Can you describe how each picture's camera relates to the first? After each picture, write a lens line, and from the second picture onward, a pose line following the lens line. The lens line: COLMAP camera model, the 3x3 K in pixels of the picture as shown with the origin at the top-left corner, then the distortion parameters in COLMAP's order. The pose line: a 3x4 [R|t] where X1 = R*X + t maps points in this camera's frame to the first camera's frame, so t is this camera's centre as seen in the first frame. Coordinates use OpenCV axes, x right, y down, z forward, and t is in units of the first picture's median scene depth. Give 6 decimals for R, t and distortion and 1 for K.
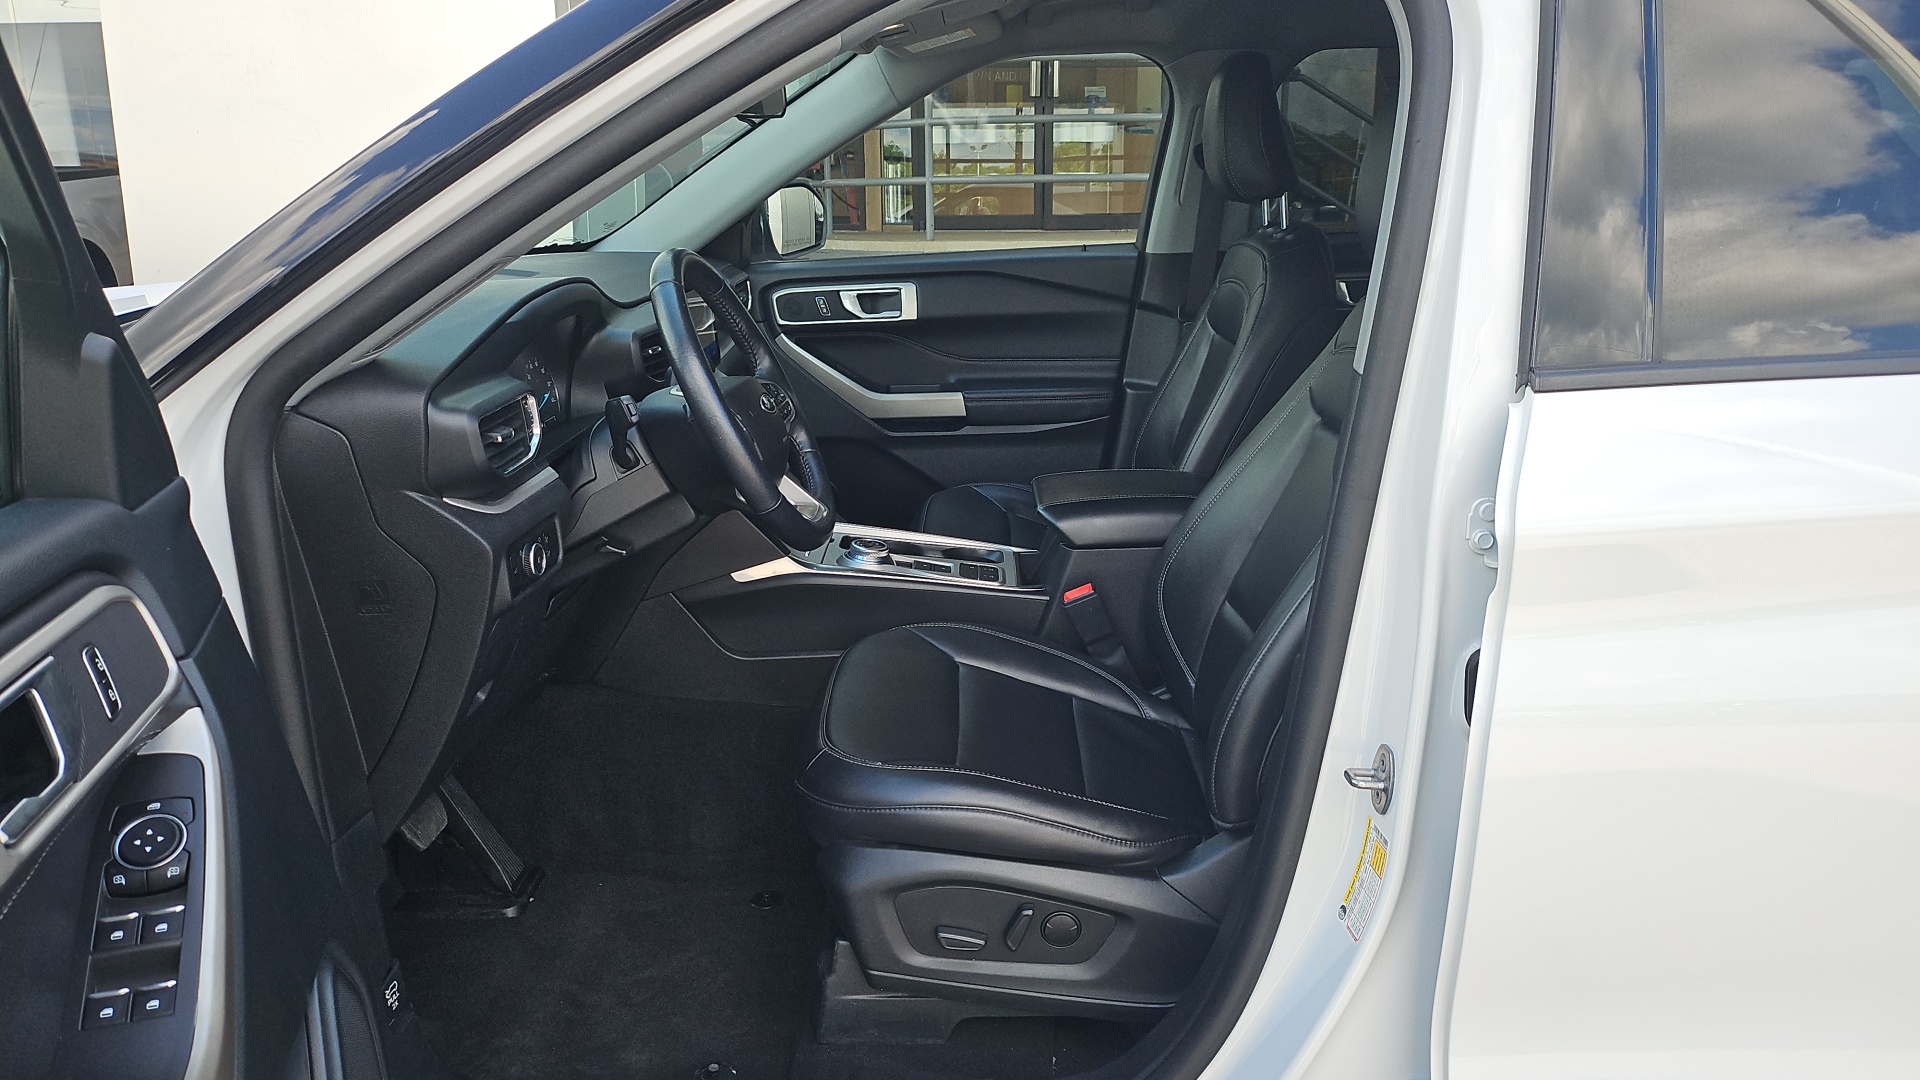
lens RADIAL K [[1311.7, 0, 972.0], [0, 1311.7, 535.0], [0, 0, 1]] dist [0.002347, -0.002611]
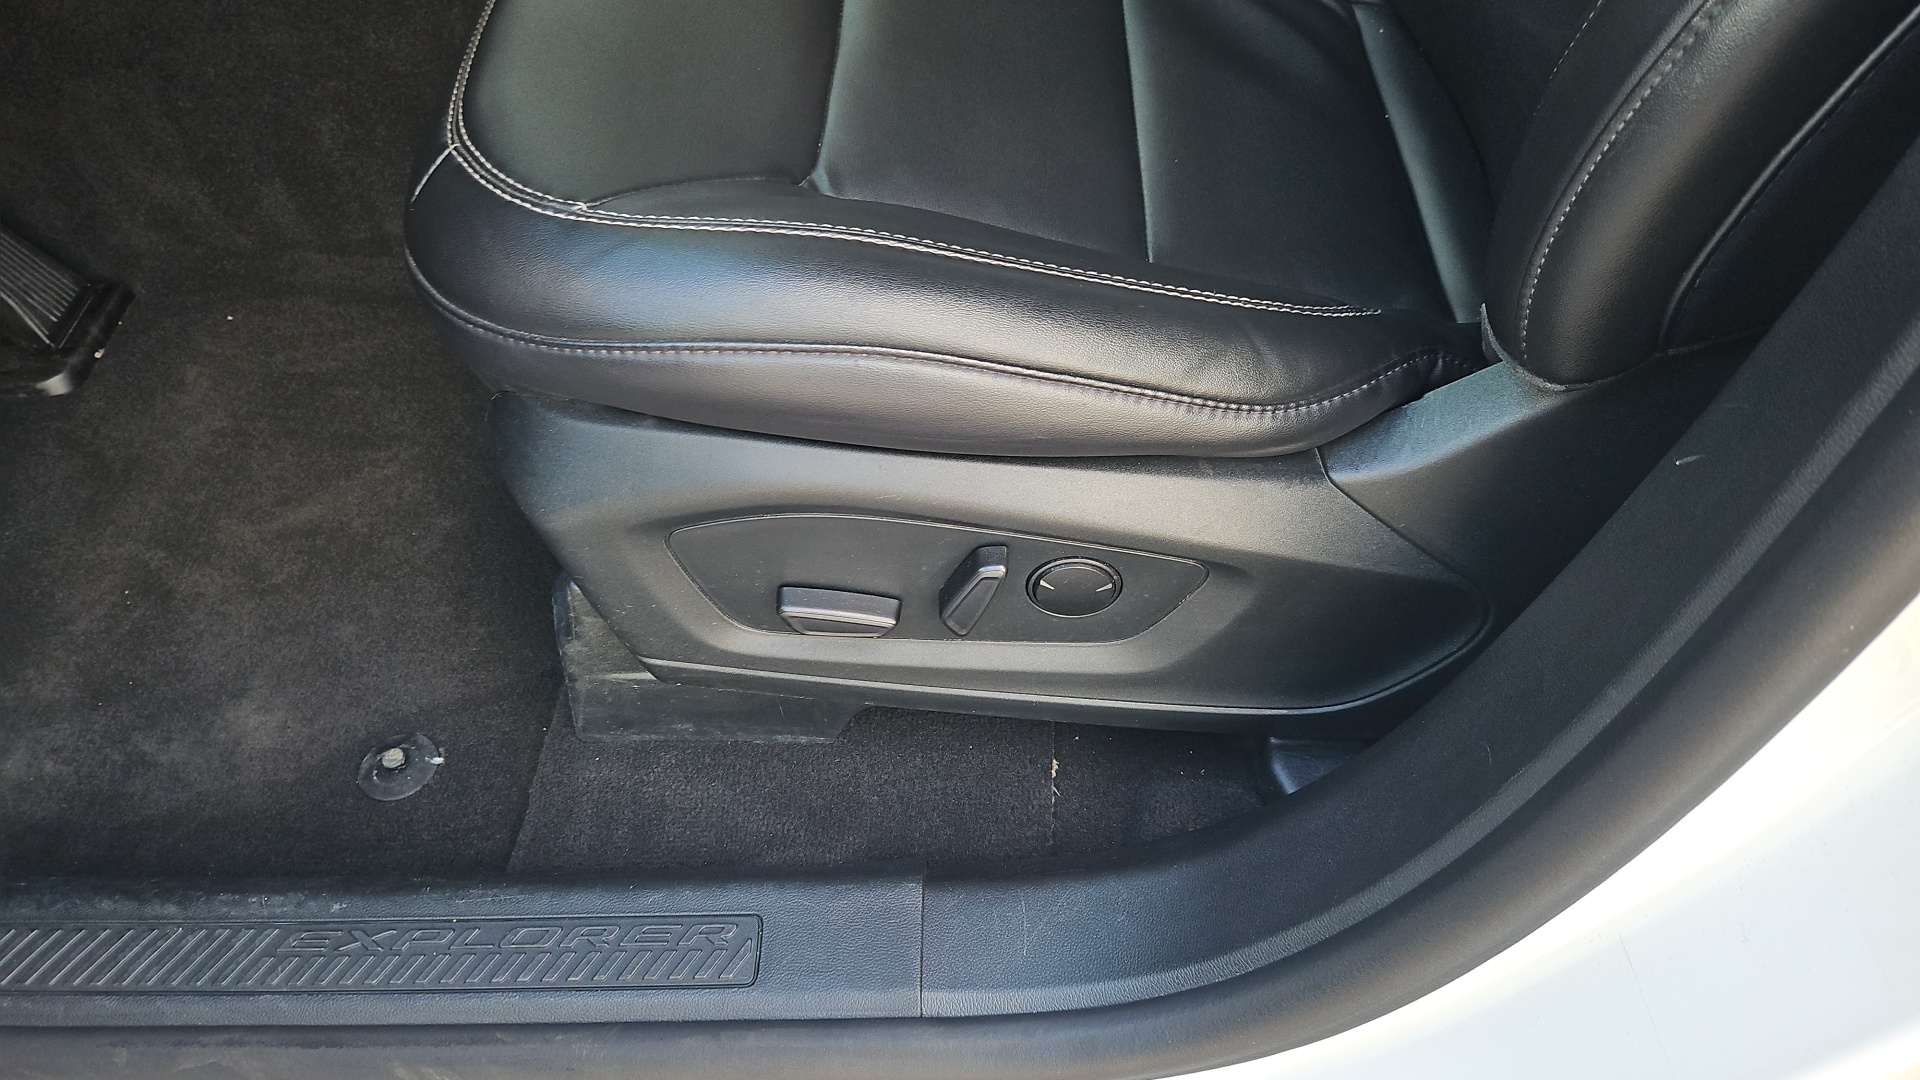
lens RADIAL K [[1311.7, 0, 972.0], [0, 1311.7, 535.0], [0, 0, 1]] dist [0.002347, -0.002611]
pose [[0.999822, -0.007682, -0.017252, 0.041955], [0.016170, 0.820127, 0.571953, 0.044806], [0.009756, -0.572130, 0.820105, 0.658838]]
